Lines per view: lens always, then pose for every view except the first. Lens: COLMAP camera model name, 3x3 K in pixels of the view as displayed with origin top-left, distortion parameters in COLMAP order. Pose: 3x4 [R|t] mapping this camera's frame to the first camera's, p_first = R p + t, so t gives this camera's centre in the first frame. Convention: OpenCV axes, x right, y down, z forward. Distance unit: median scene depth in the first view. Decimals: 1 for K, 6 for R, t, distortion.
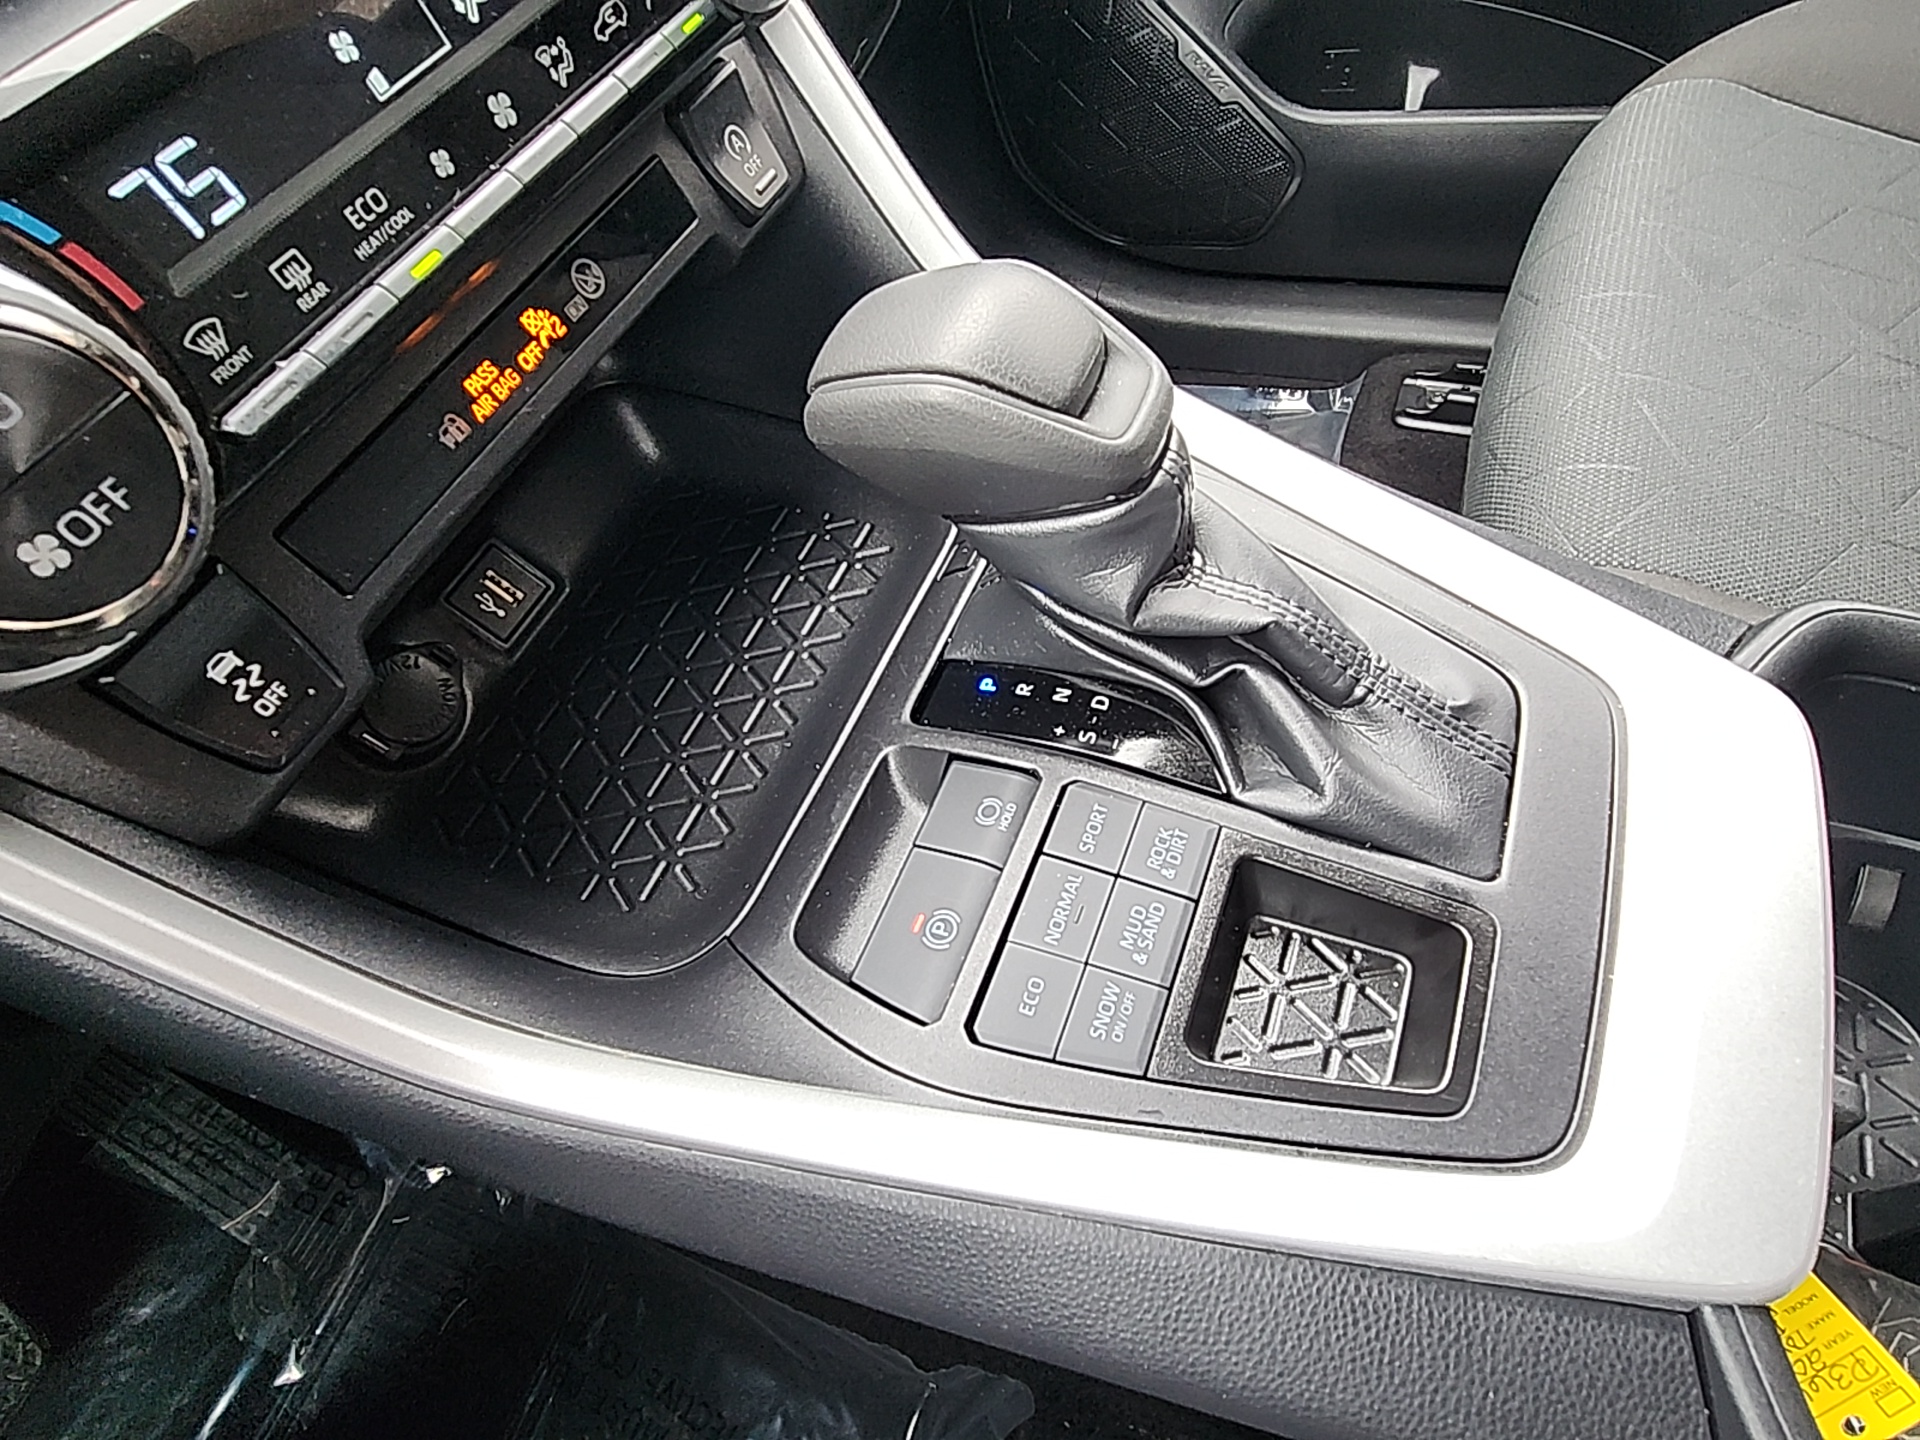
lens RADIAL K [[1013.3, 0, 954.9], [0, 1013.3, 740.7], [0, 0, 1]] dist [0.014686, -0.010437]
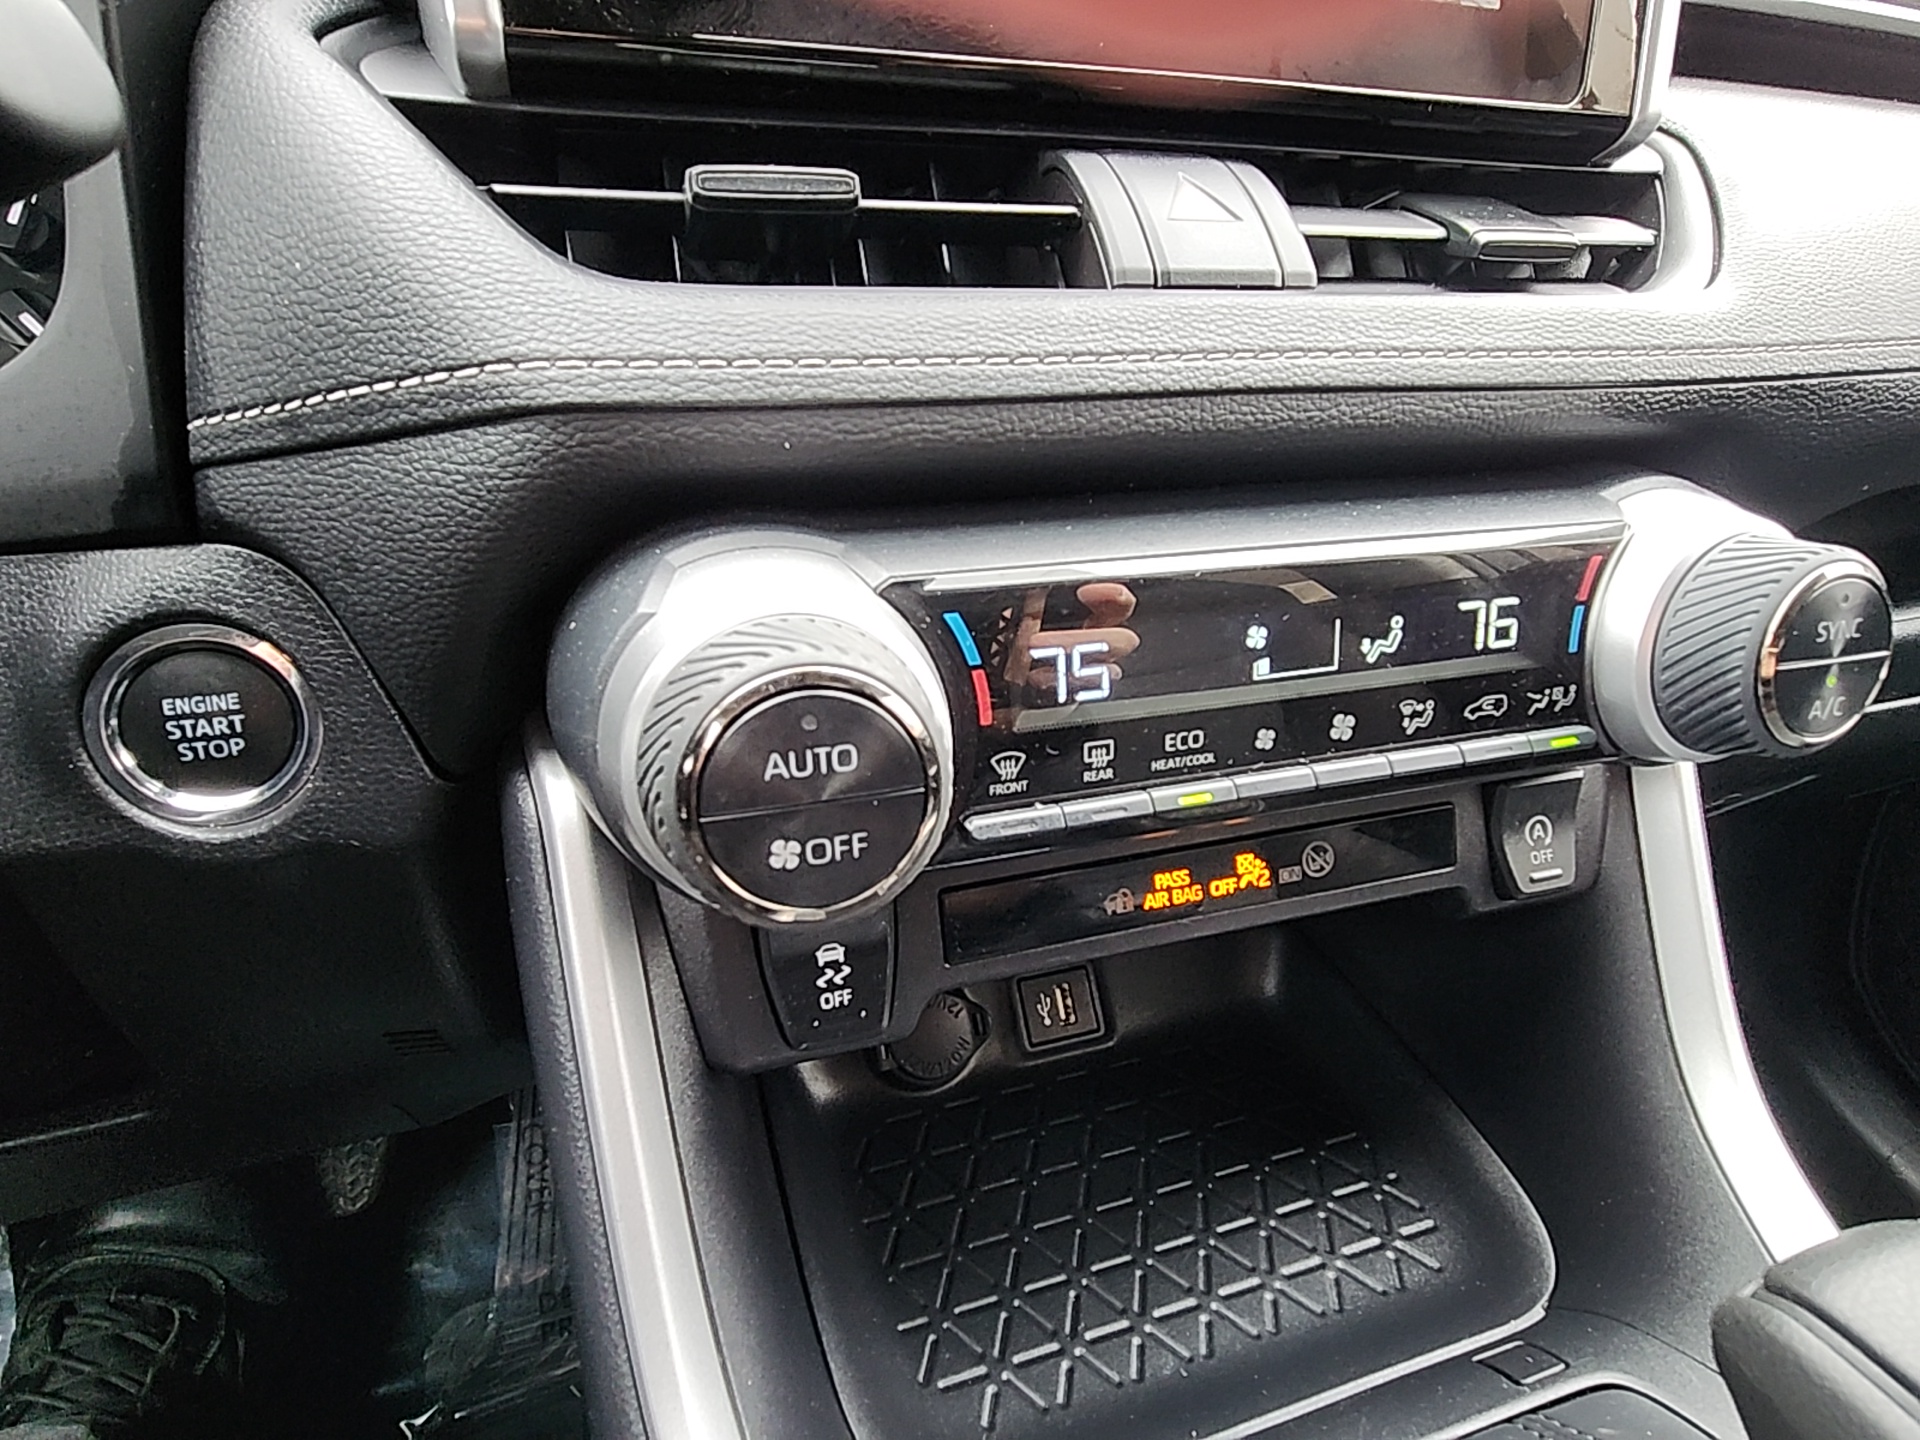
lens RADIAL K [[1013.3, 0, 954.9], [0, 1013.3, 740.7], [0, 0, 1]] dist [0.014686, -0.010437]
pose [[0.653410, 0.473707, -0.590472, -0.062193], [-0.685579, 0.701051, -0.196236, -0.102901], [0.320993, 0.533037, 0.782838, 0.023143]]
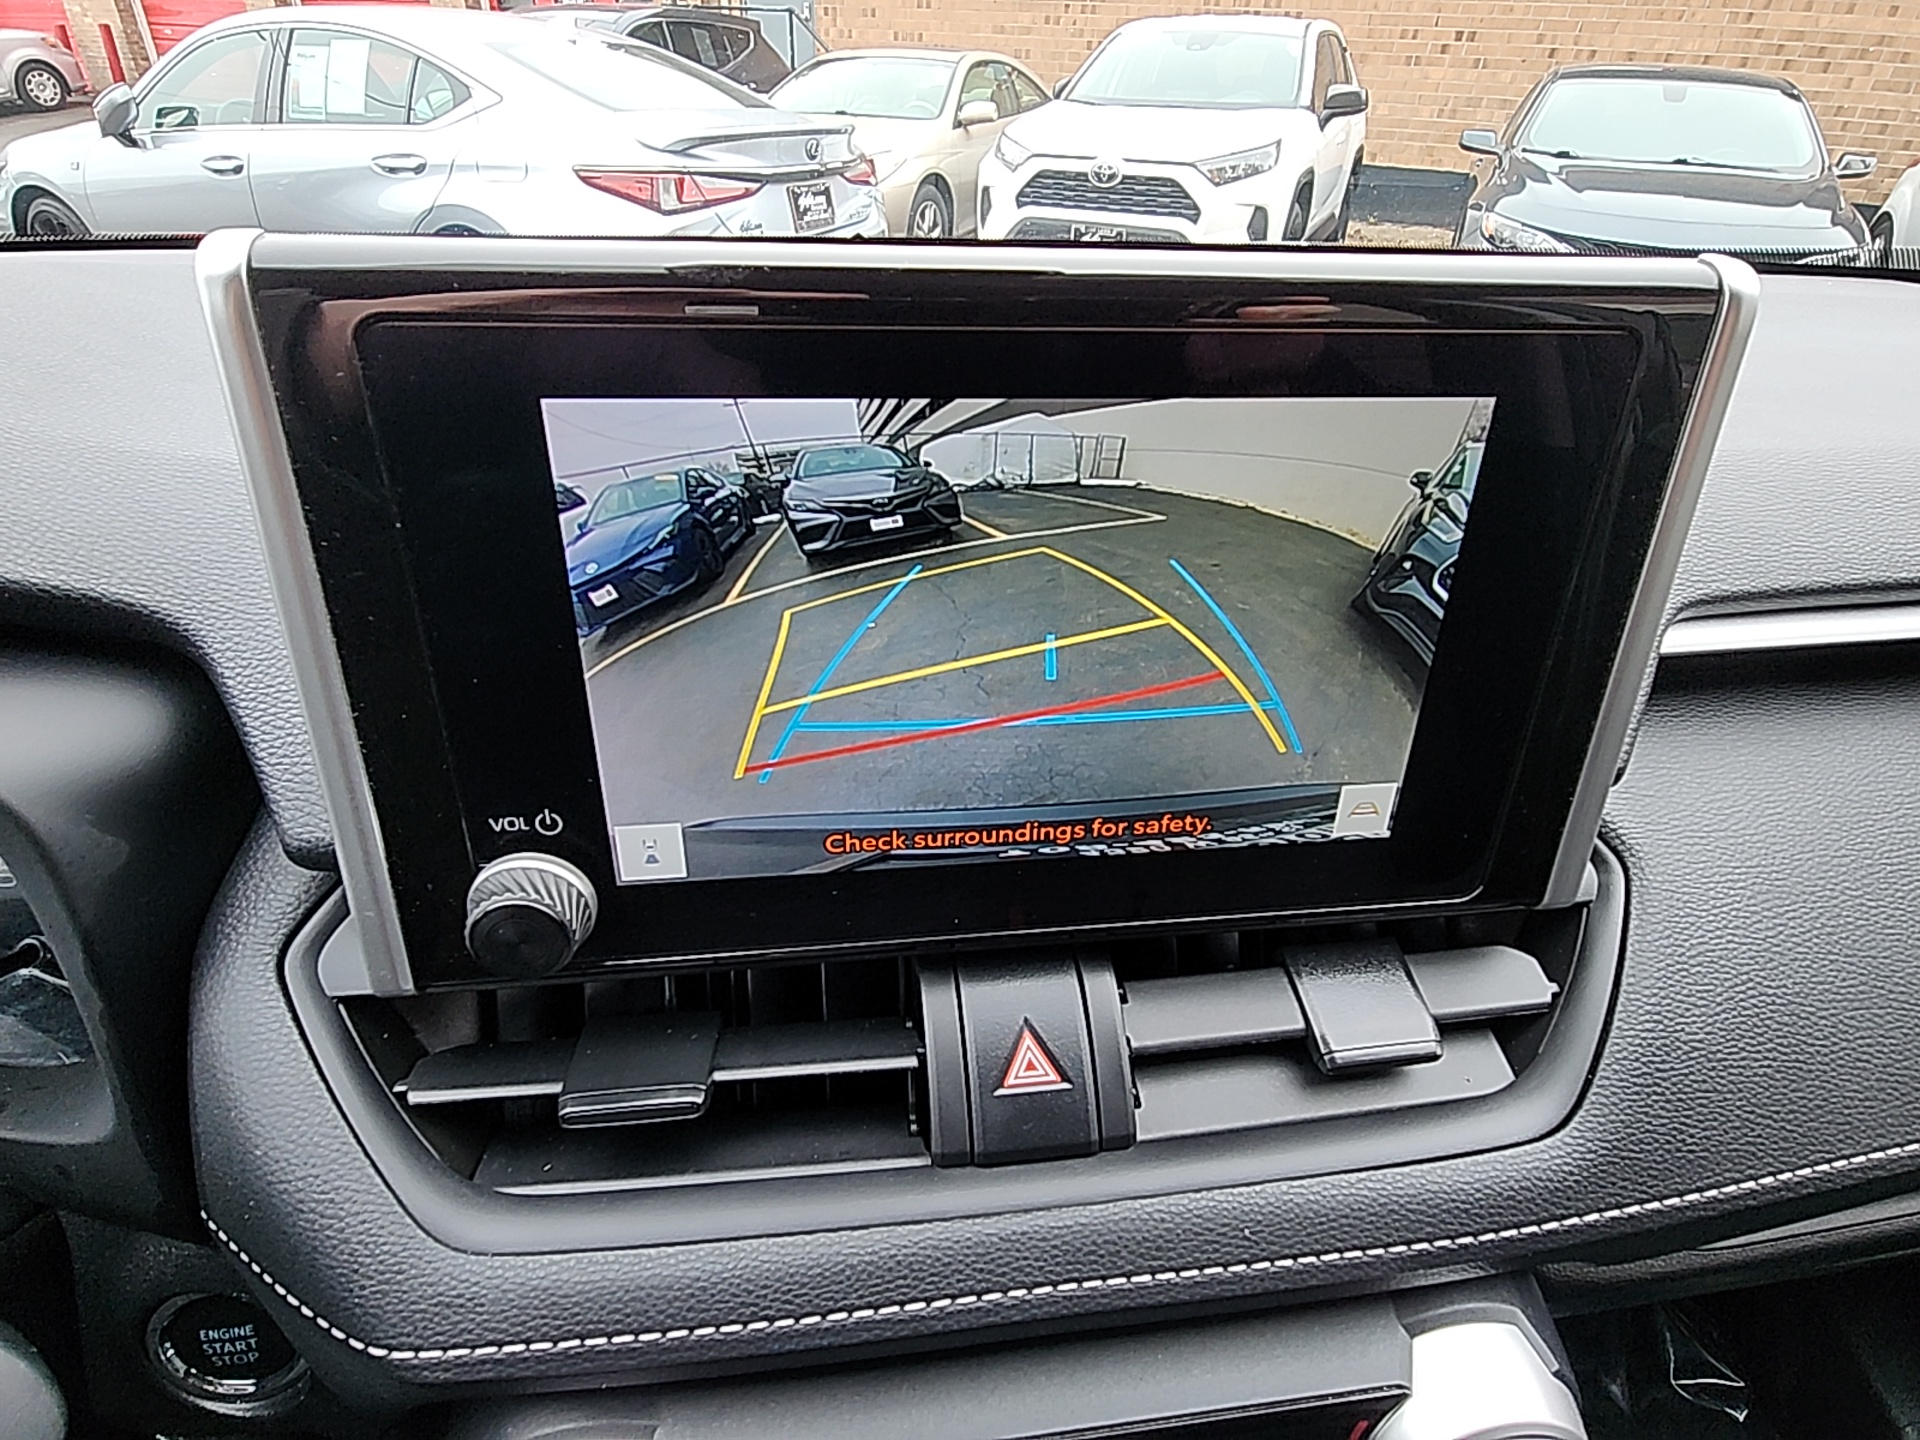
lens RADIAL K [[1013.3, 0, 954.9], [0, 1013.3, 740.7], [0, 0, 1]] dist [0.014686, -0.010437]
pose [[0.506631, 0.618196, -0.600965, -0.359772], [-0.770310, 0.637636, 0.006525, -1.043916], [0.387231, 0.459623, 0.799249, -0.493082]]
